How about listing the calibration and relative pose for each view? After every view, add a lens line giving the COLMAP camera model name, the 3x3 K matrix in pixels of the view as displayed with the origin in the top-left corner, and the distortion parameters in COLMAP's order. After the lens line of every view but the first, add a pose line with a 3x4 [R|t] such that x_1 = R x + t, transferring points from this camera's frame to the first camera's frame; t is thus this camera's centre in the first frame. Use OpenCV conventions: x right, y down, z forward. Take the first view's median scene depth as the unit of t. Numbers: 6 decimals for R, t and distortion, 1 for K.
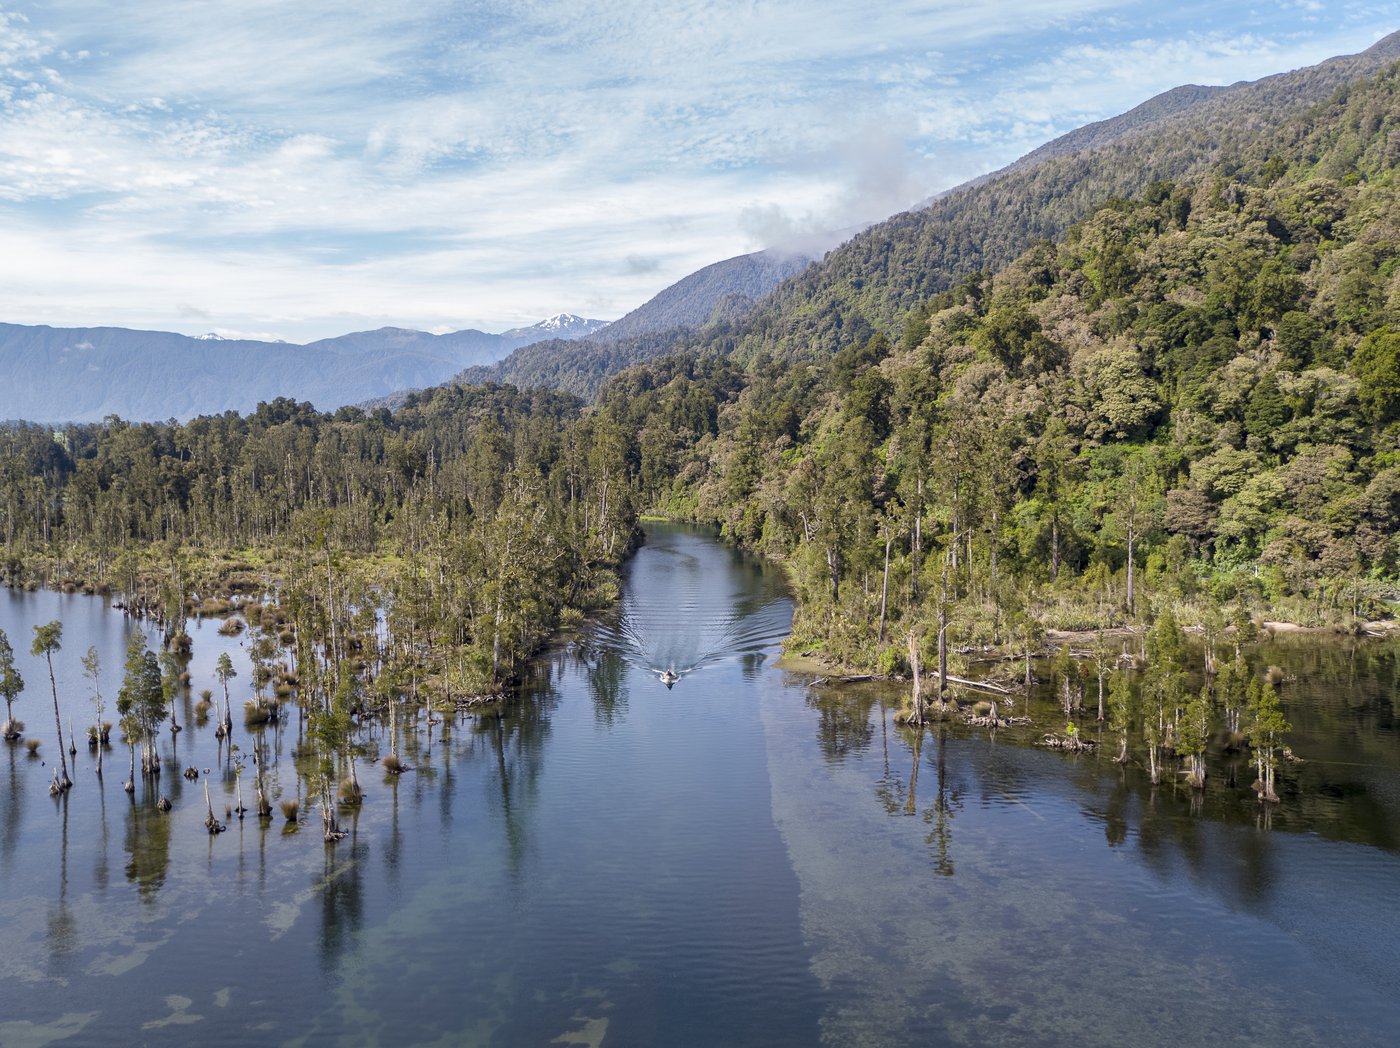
lens RADIAL K [[1250.8, 0, 698.3], [0, 1250.8, 523.7], [0, 0, 1]] dist [0.000134, -0.000556]
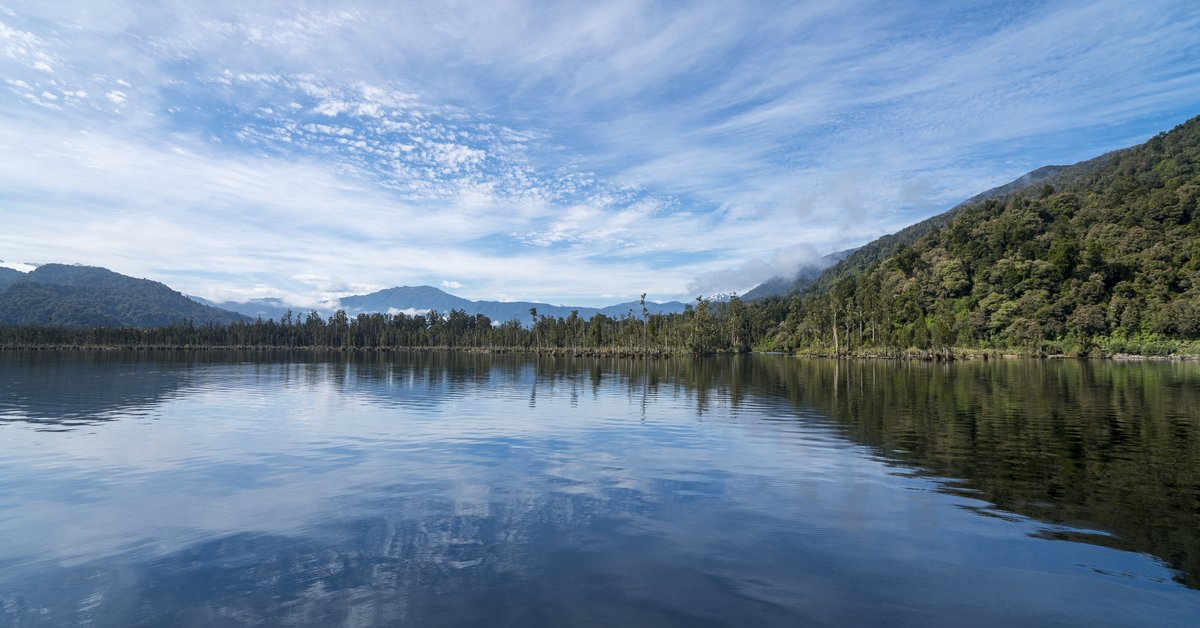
lens RADIAL K [[593.5, 0, 601.0], [0, 593.5, 313.5], [0, 0, 1]] dist [-0.000150, -0.000017]
pose [[0.954585, -0.000300, -0.297938, 0.035082], [-0.039530, 0.991031, -0.127650, 0.153929], [0.295304, 0.133630, 0.946012, -0.313150]]
